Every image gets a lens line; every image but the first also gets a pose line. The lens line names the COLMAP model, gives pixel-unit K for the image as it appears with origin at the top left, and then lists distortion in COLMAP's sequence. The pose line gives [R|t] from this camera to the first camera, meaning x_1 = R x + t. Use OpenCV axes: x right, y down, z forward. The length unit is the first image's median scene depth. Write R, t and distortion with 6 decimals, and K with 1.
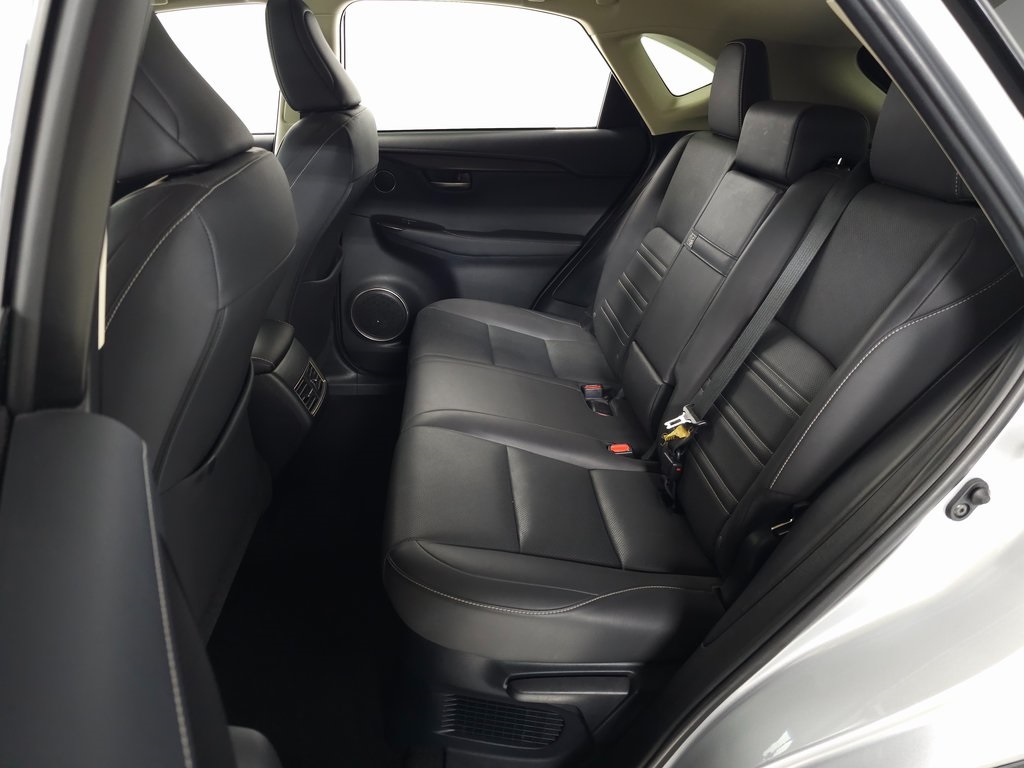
lens RADIAL K [[665.9, 0, 513.4], [0, 665.9, 380.9], [0, 0, 1]] dist [0.075655, -0.118599]
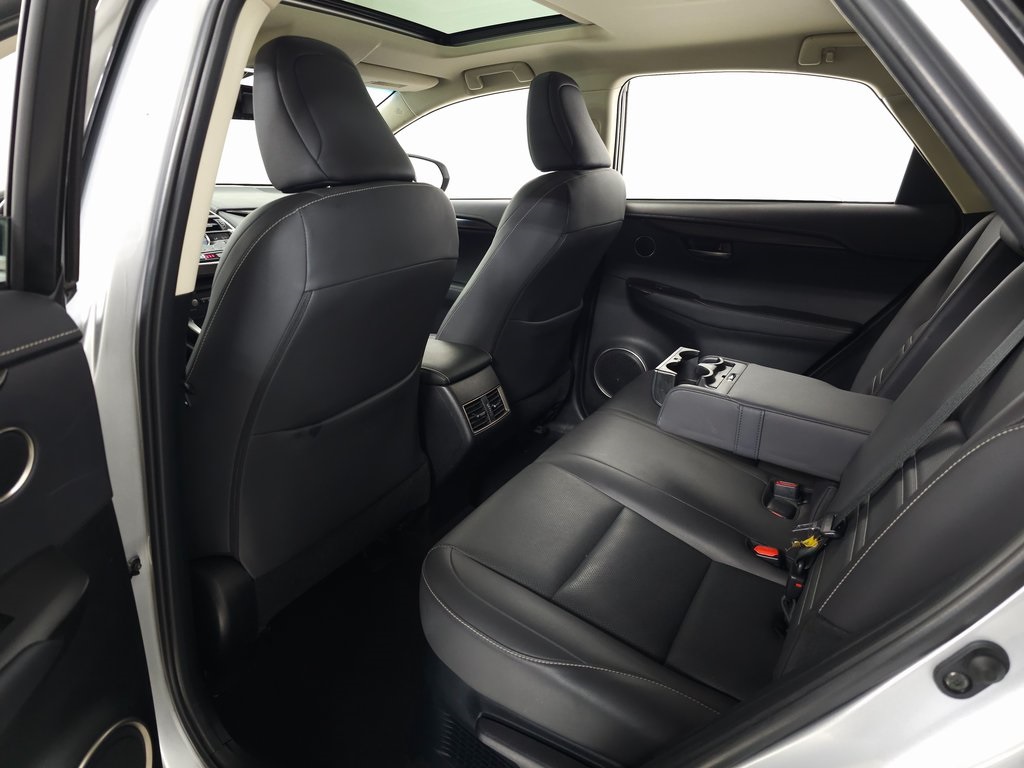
lens RADIAL K [[676.6, 0, 512.0], [0, 676.6, 384.0], [0, 0, 1]] dist [0.040111, -0.045479]
pose [[0.840717, 0.171447, -0.513615, 0.215482], [-0.235494, 0.969915, -0.061709, 0.018585], [0.487583, 0.172833, 0.855799, 0.055822]]
